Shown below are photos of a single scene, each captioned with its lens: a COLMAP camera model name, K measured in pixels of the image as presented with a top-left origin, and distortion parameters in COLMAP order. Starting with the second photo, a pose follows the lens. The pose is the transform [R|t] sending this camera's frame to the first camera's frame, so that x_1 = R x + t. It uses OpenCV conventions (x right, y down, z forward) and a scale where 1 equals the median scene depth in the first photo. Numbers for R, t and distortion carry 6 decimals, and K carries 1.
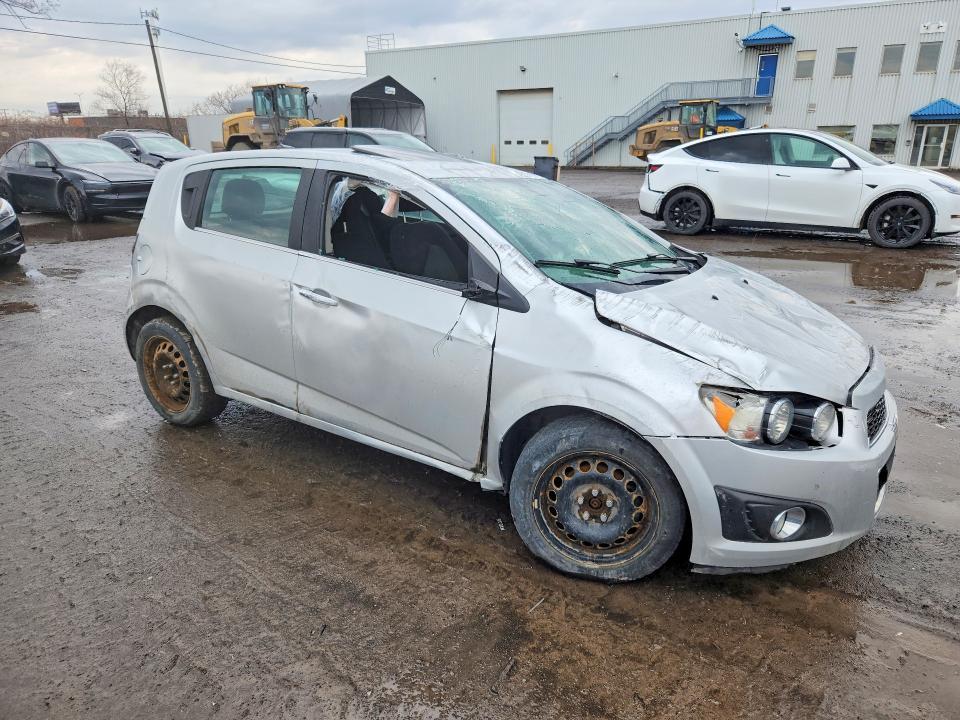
lens RADIAL K [[688.8, 0, 475.6], [0, 688.8, 363.2], [0, 0, 1]] dist [0.017284, 0.003429]
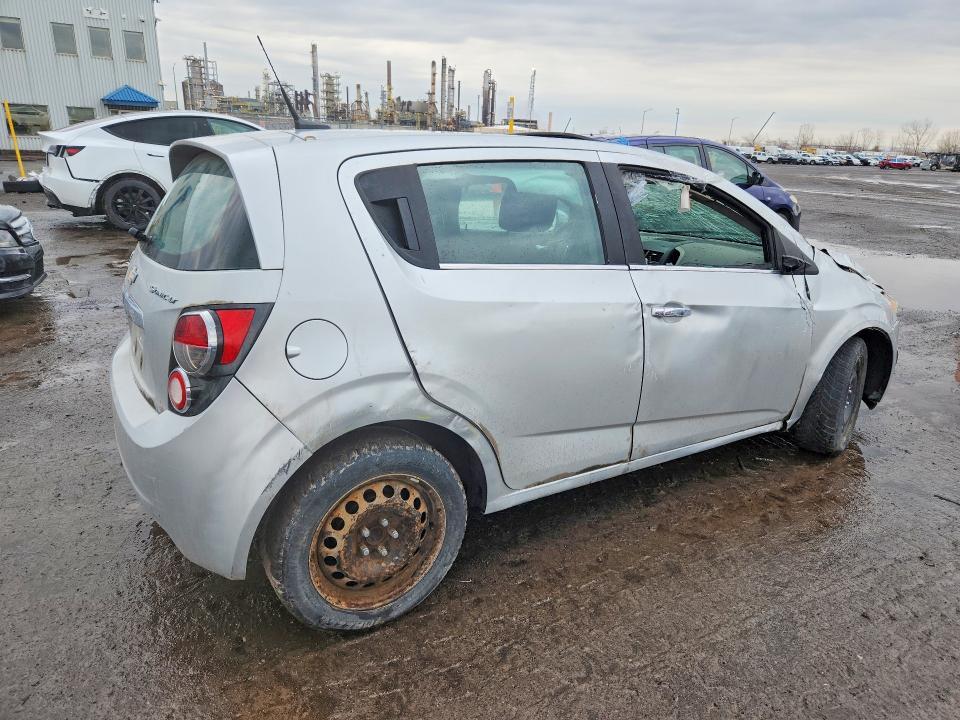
lens RADIAL K [[688.8, 0, 473.3], [0, 688.8, 367.0], [0, 0, 1]] dist [0.017284, 0.003429]
pose [[0.370746, -0.275224, 0.887017, -0.365865], [0.248223, 0.949702, 0.190924, -0.084915], [-0.894949, 0.149394, 0.420415, 0.289059]]
